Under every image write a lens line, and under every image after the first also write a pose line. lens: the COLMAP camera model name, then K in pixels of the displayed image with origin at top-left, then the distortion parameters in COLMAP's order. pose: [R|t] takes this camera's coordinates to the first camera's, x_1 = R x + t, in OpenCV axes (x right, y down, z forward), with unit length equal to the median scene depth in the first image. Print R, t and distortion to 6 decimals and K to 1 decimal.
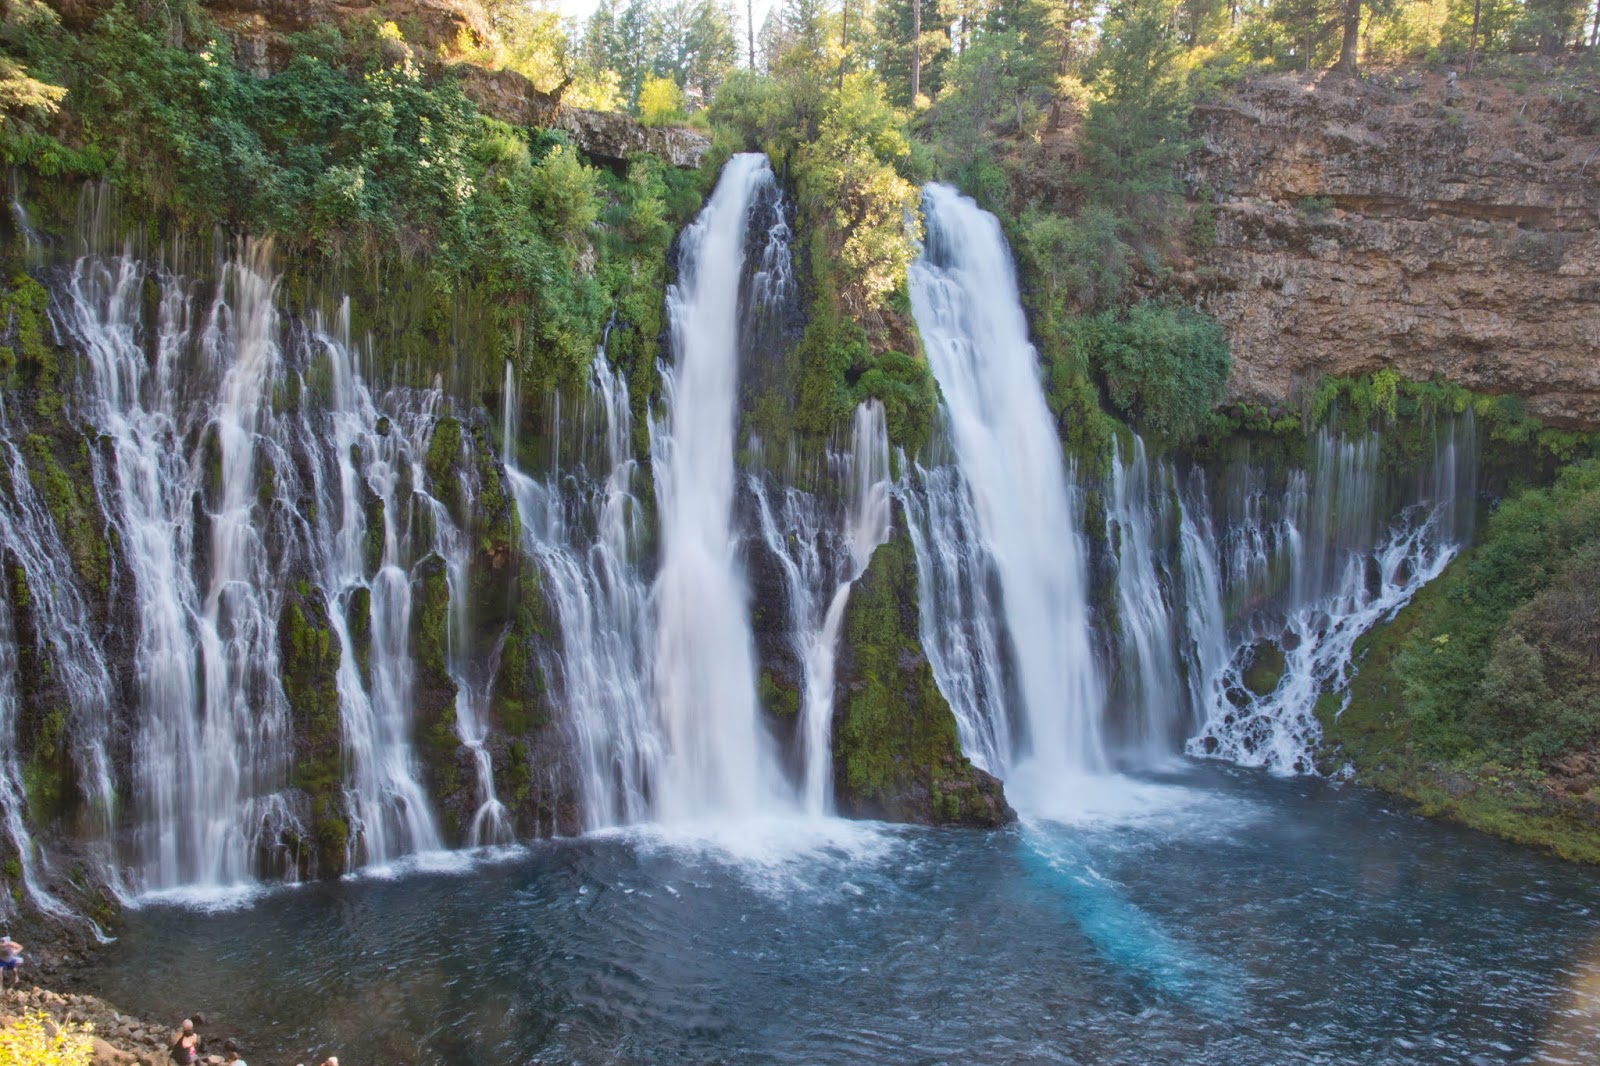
lens RADIAL K [[1327.6, 0, 800.0], [0, 1327.6, 533.0], [0, 0, 1]] dist [-0.086128, 0.159960]
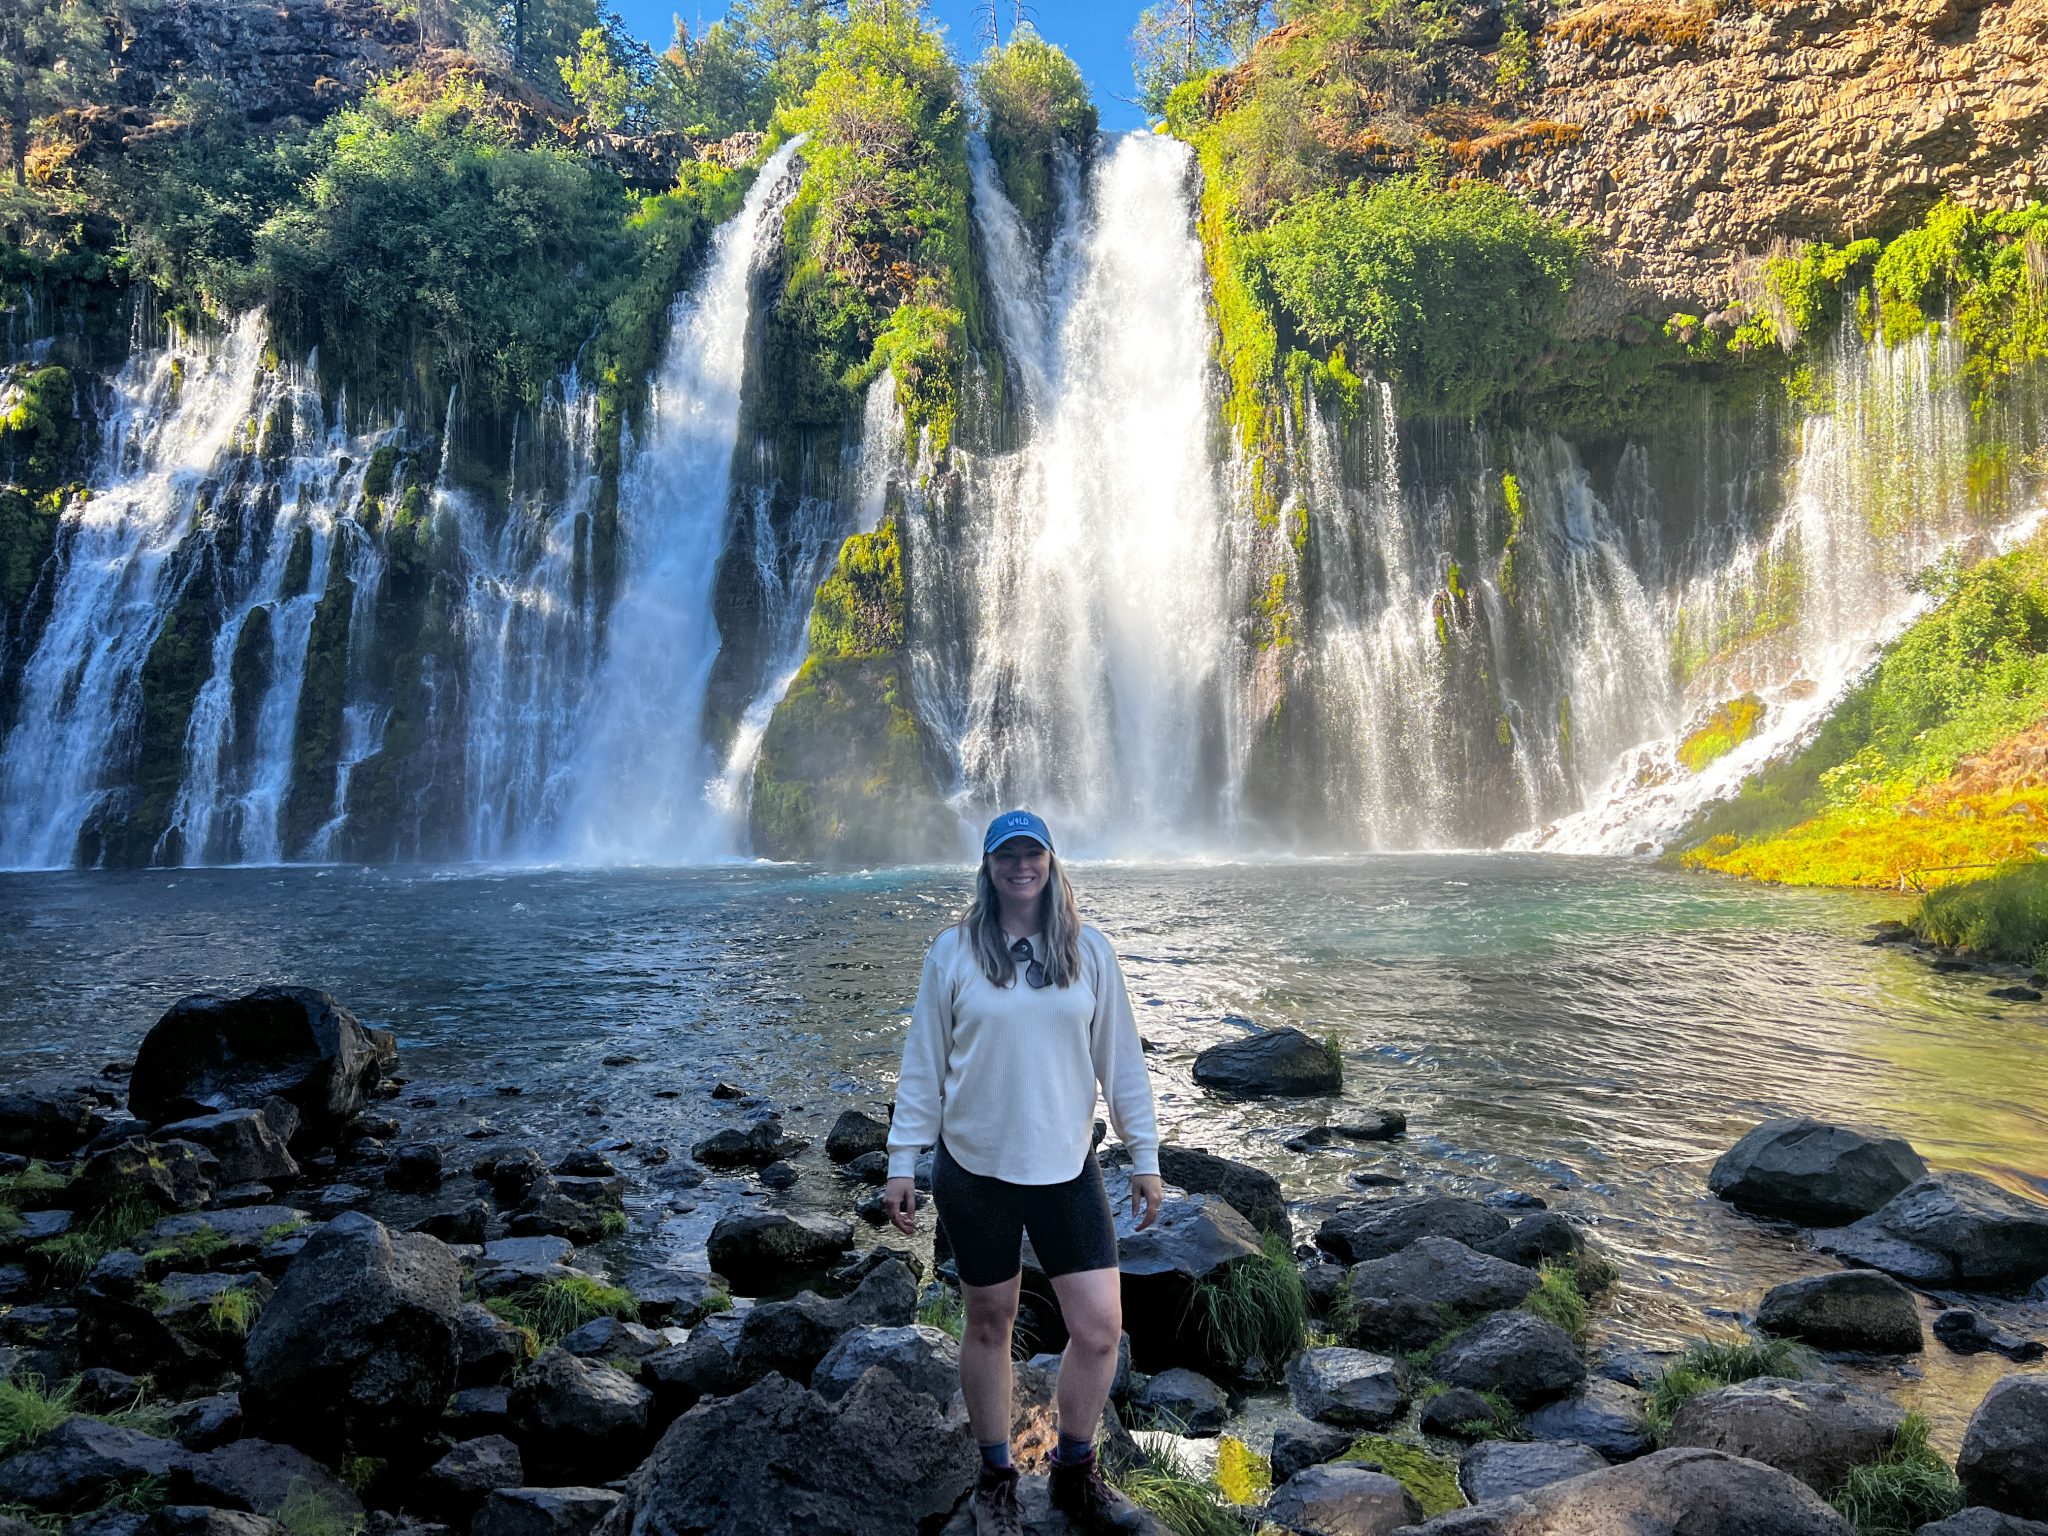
lens RADIAL K [[1522.3, 0, 1047.2], [0, 1522.3, 770.1], [0, 0, 1]] dist [0.055647, -0.060567]
pose [[0.819922, -0.084840, -0.566153, 0.617343], [0.026609, 0.993537, -0.110349, 0.235949], [0.571856, 0.075413, 0.816881, 0.302908]]
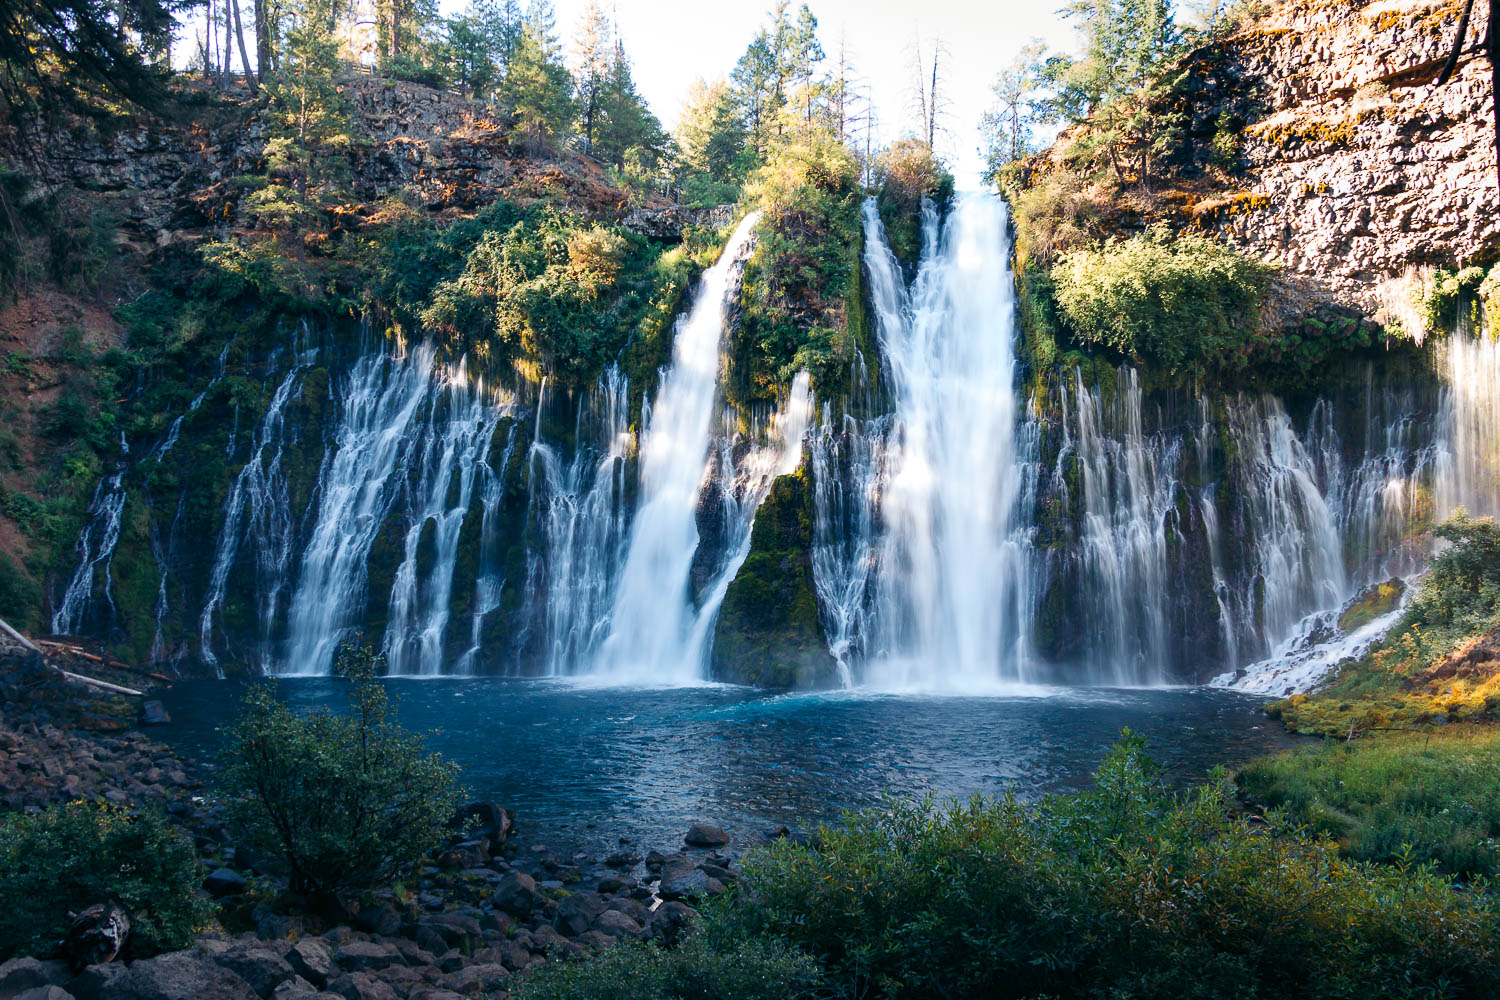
lens RADIAL K [[1247.7, 0, 783.2], [0, 1247.7, 510.1], [0, 0, 1]] dist [0.009049, -0.001686]
pose [[0.707126, -0.105579, -0.699160, 0.826979], [-0.001784, 0.988520, -0.151079, 0.205838], [0.707085, 0.108079, 0.698820, 0.161638]]
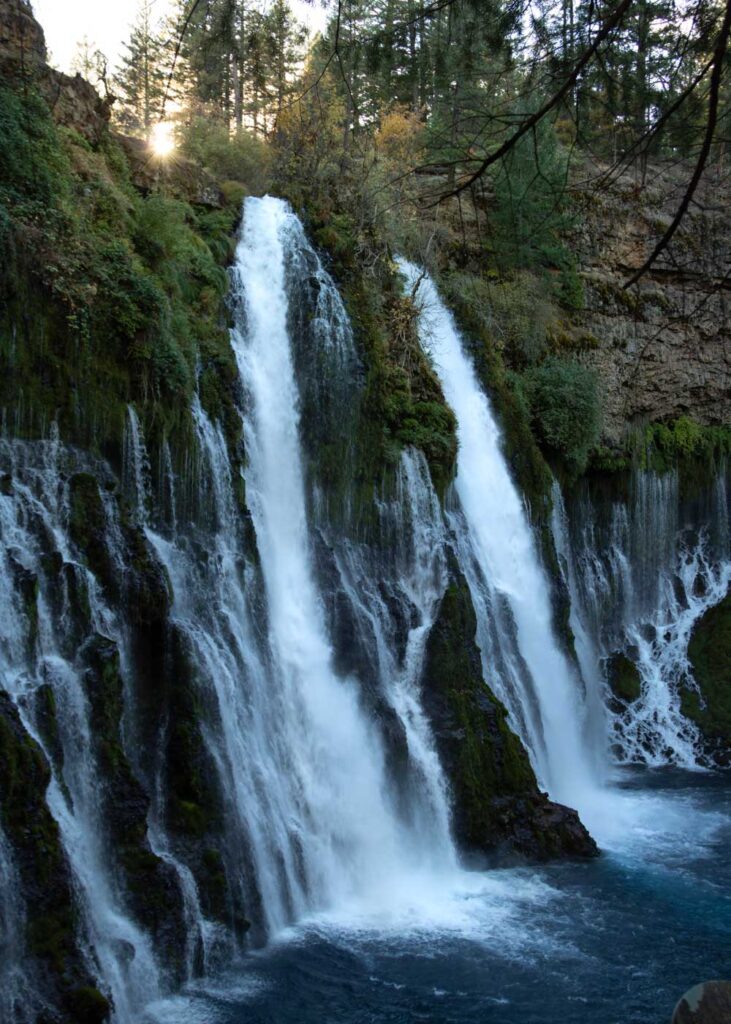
lens RADIAL K [[1186.0, 0, 365.5], [0, 1186.0, 512.0], [0, 0, 1]] dist [-0.011605, -0.009801]
pose [[0.903624, -0.040676, 0.426391, -0.350082], [0.063725, 0.997169, -0.039920, -0.017208], [-0.423560, 0.063245, 0.903657, 0.196557]]
